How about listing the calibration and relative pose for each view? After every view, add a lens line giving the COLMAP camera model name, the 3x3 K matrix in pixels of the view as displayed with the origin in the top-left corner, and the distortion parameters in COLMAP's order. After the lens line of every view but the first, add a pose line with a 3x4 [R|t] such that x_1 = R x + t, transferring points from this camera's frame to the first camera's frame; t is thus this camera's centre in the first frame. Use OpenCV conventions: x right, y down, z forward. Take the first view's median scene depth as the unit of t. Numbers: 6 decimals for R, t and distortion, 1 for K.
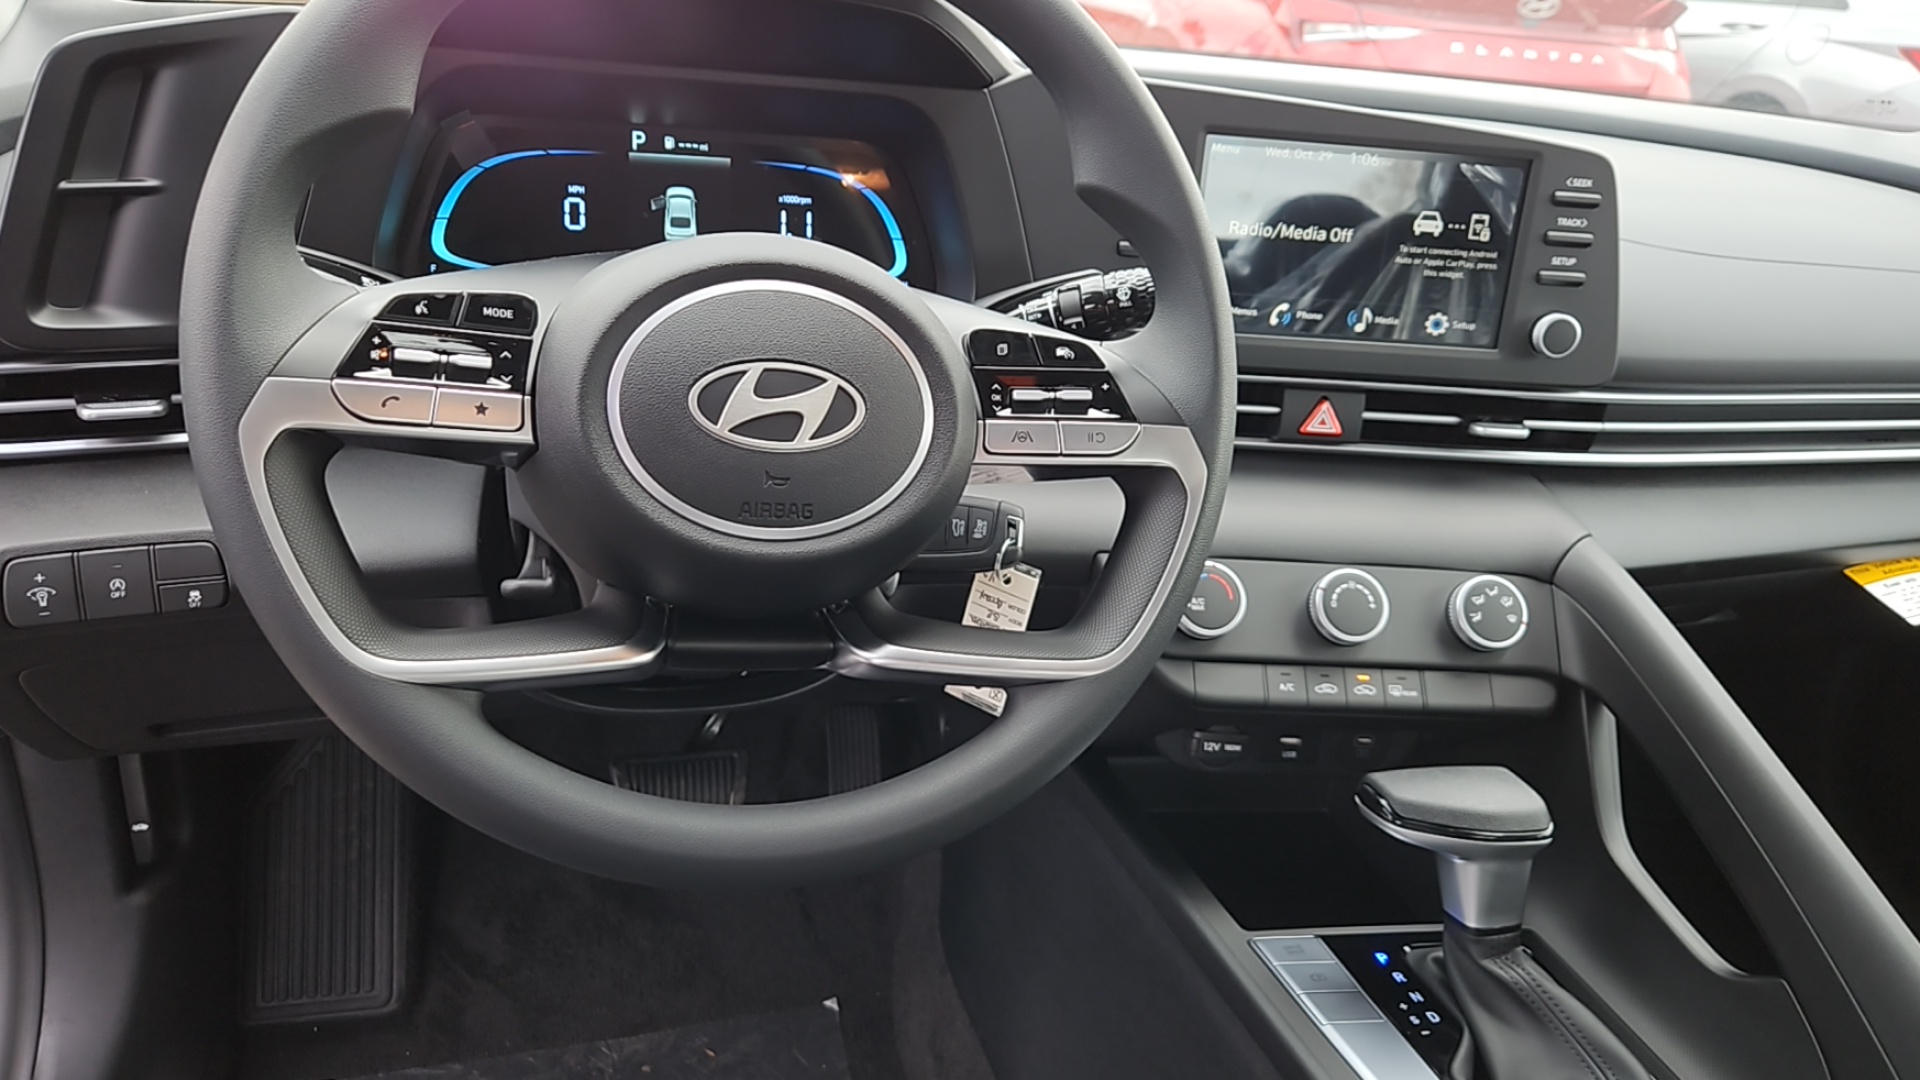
lens RADIAL K [[1382.8, 0, 950.7], [0, 1382.8, 538.6], [0, 0, 1]] dist [0.085150, -0.064957]
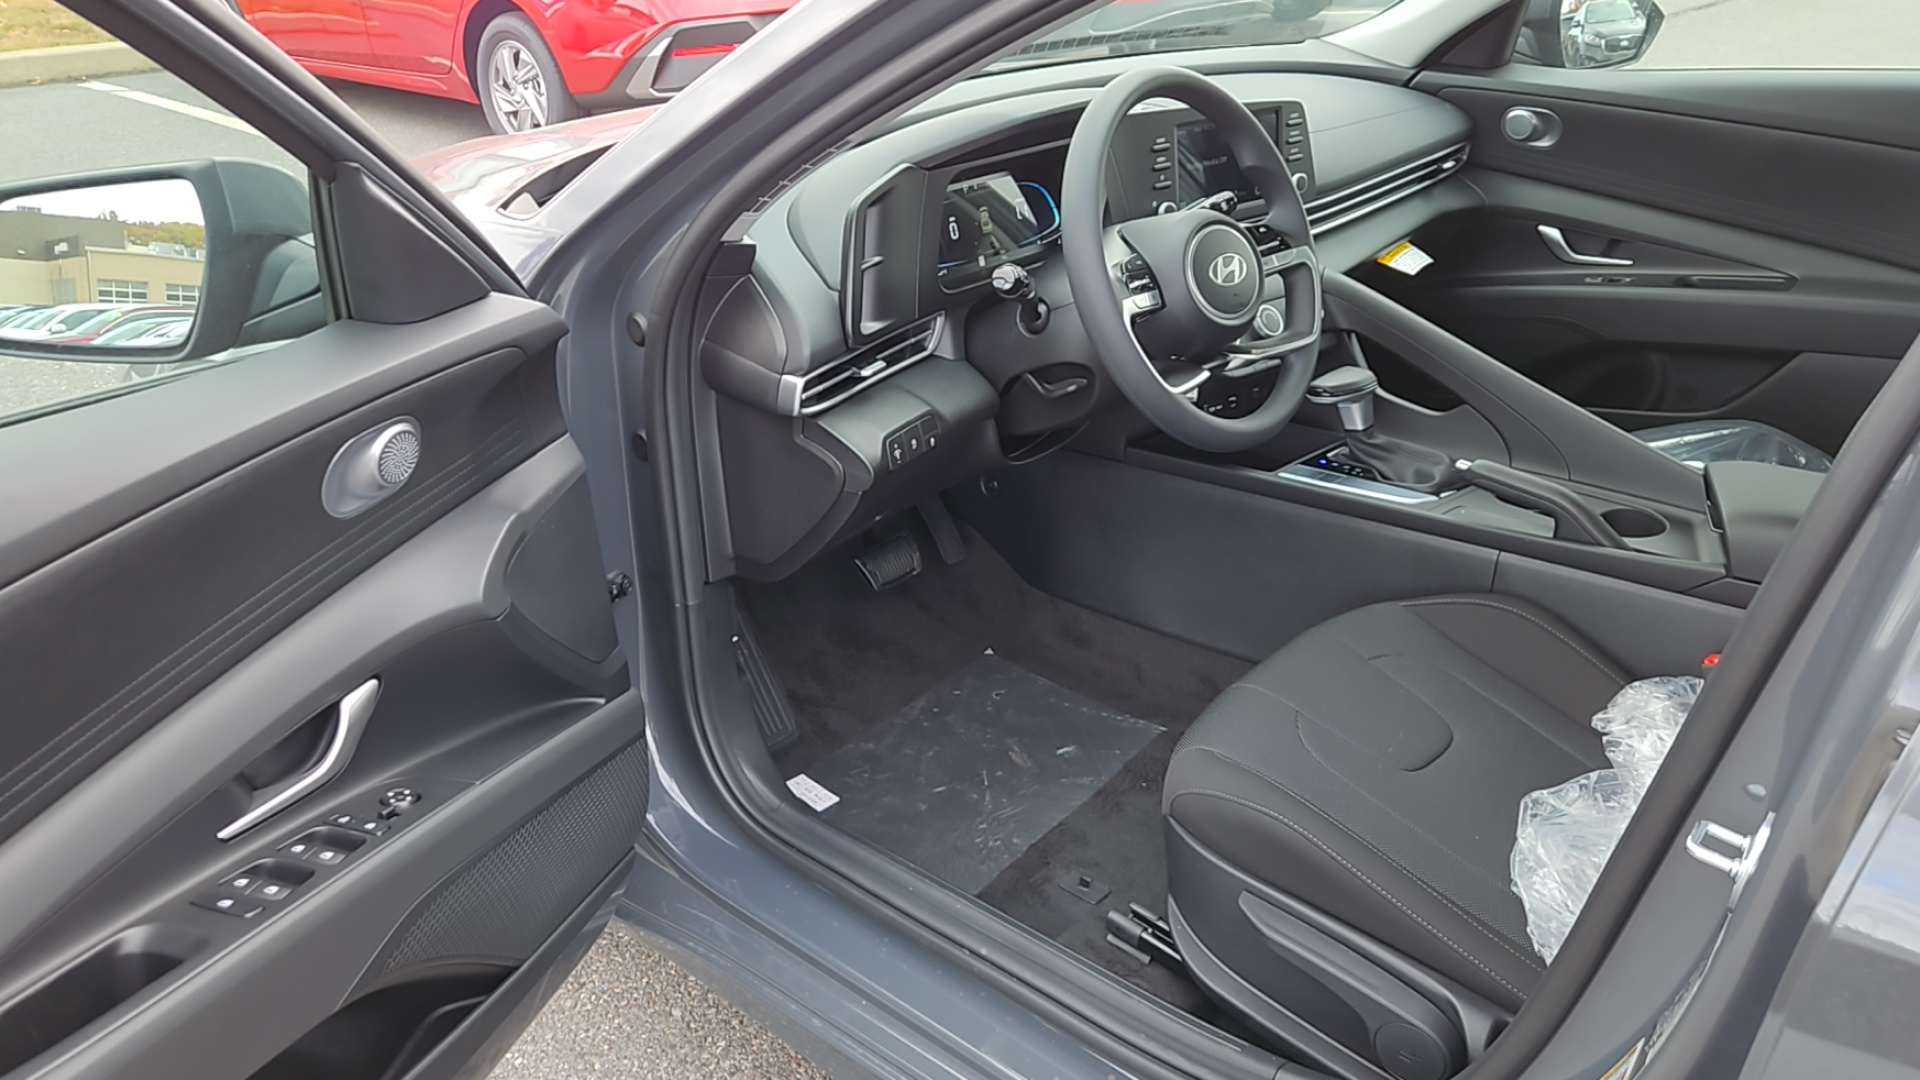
lens RADIAL K [[1382.8, 0, 950.7], [0, 1382.8, 538.6], [0, 0, 1]] dist [0.085150, -0.064957]
pose [[0.835318, -0.333118, 0.437352, -1.323855], [0.299804, 0.942837, 0.145521, -0.104282], [-0.460827, 0.009564, 0.887438, -0.814449]]
